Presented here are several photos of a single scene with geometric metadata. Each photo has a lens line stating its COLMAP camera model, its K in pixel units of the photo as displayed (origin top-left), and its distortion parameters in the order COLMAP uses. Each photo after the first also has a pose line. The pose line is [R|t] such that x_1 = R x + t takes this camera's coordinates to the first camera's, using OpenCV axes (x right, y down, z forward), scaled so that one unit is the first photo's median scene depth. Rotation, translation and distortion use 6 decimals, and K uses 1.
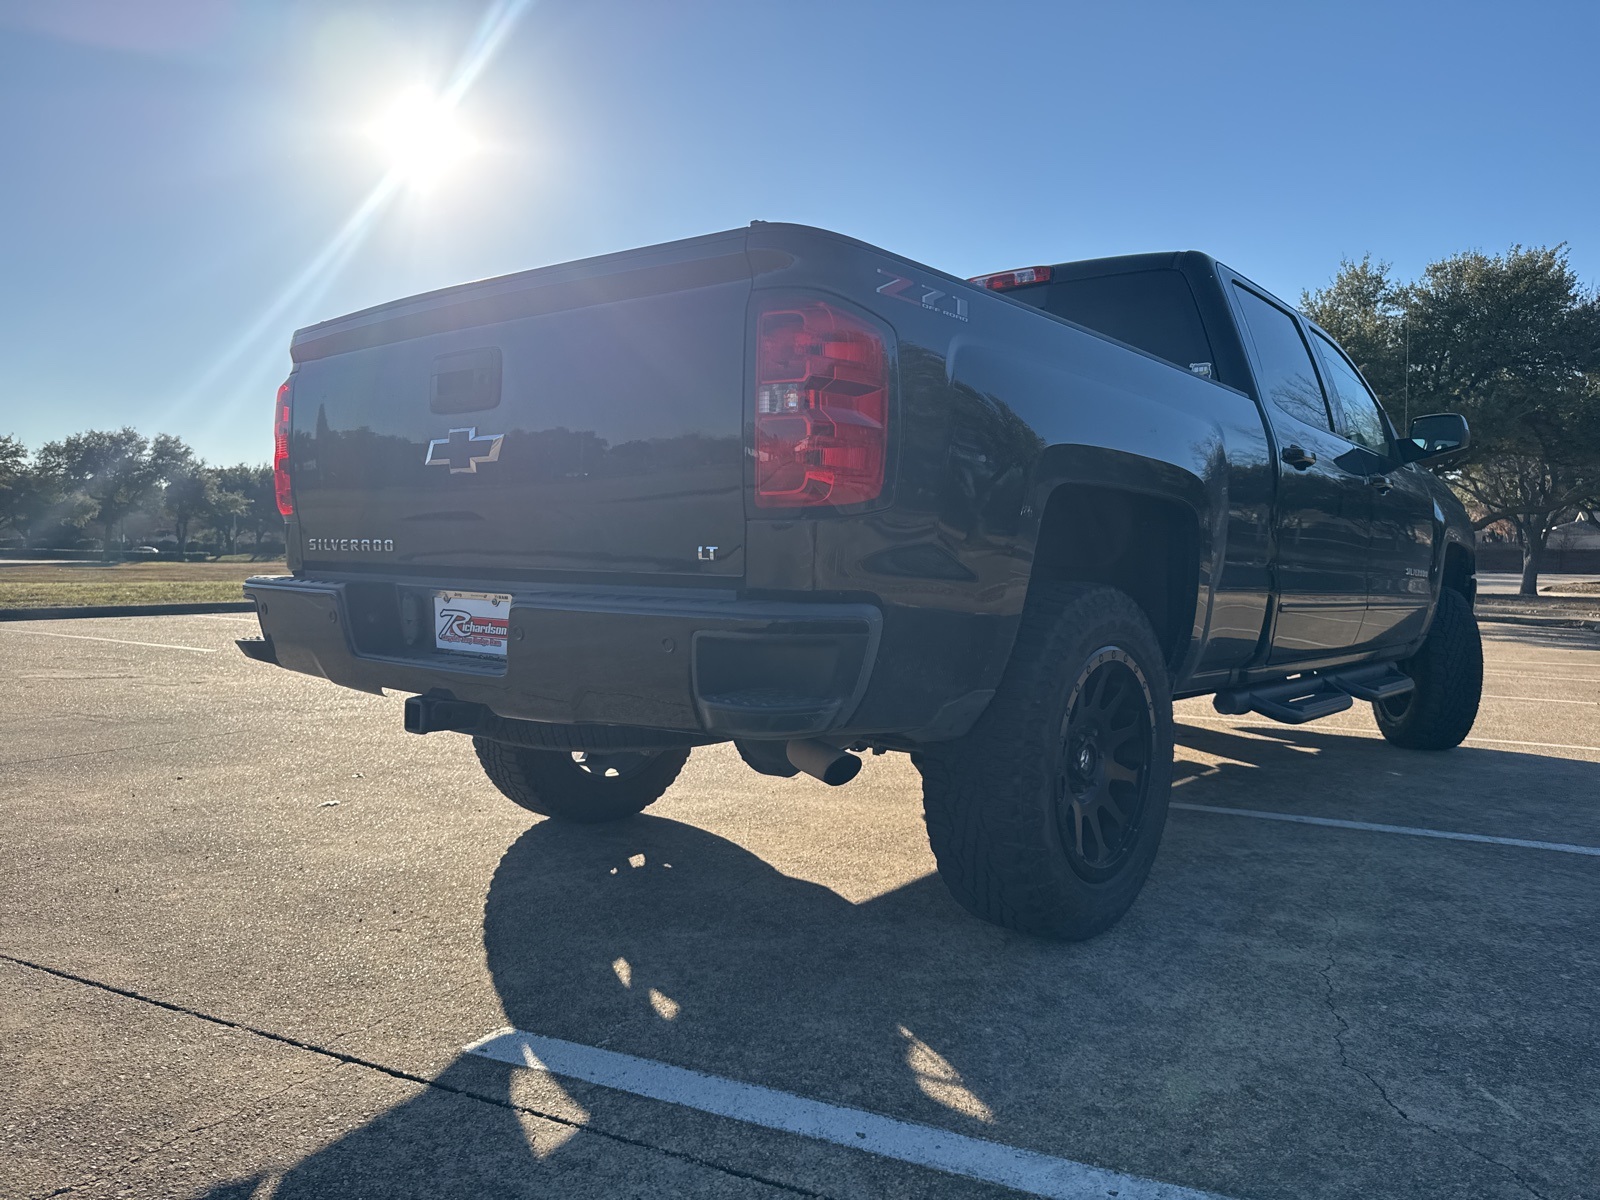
lens RADIAL K [[1191.2, 0, 800.0], [0, 1191.2, 600.0], [0, 0, 1]] dist [0.014841, -0.008288]
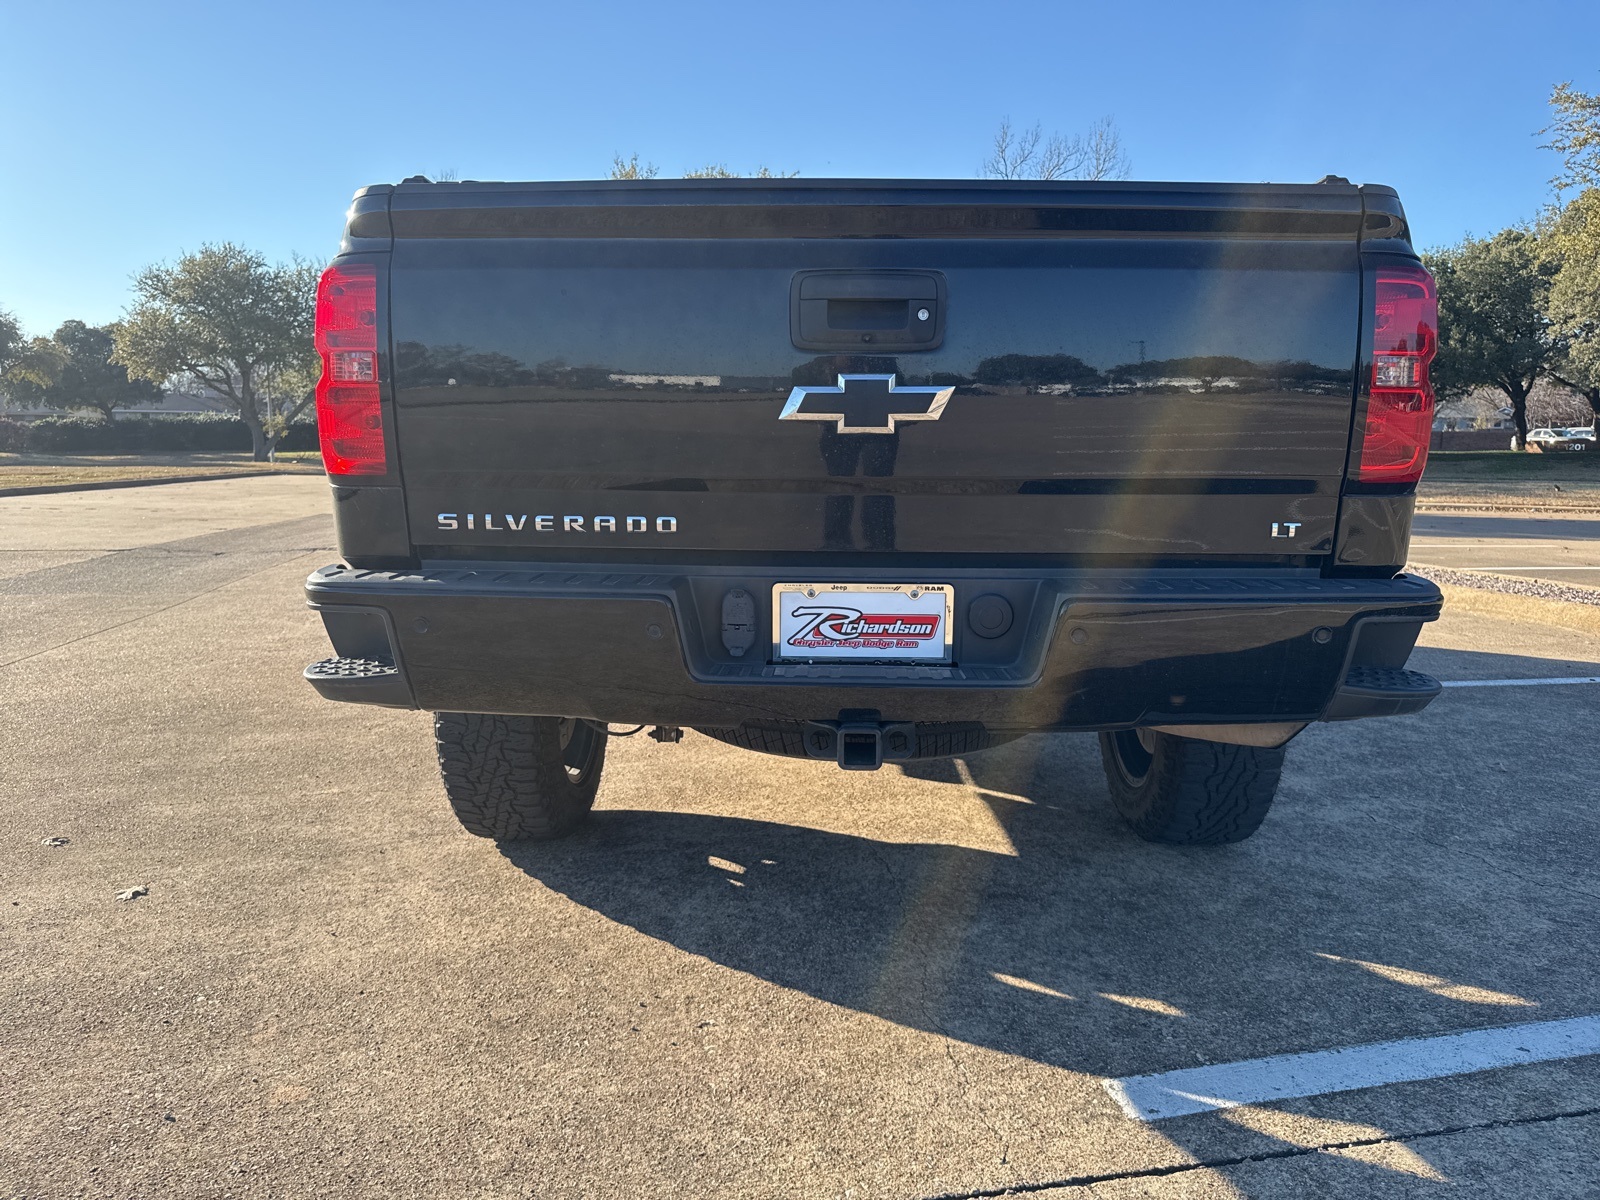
lens RADIAL K [[1191.2, 0, 800.0], [0, 1191.2, 600.0], [0, 0, 1]] dist [0.014841, -0.008288]
pose [[0.771653, -0.097966, 0.628454, -0.793915], [0.034122, 0.993020, 0.112899, -0.084995], [-0.635128, -0.065675, 0.769610, 0.414115]]
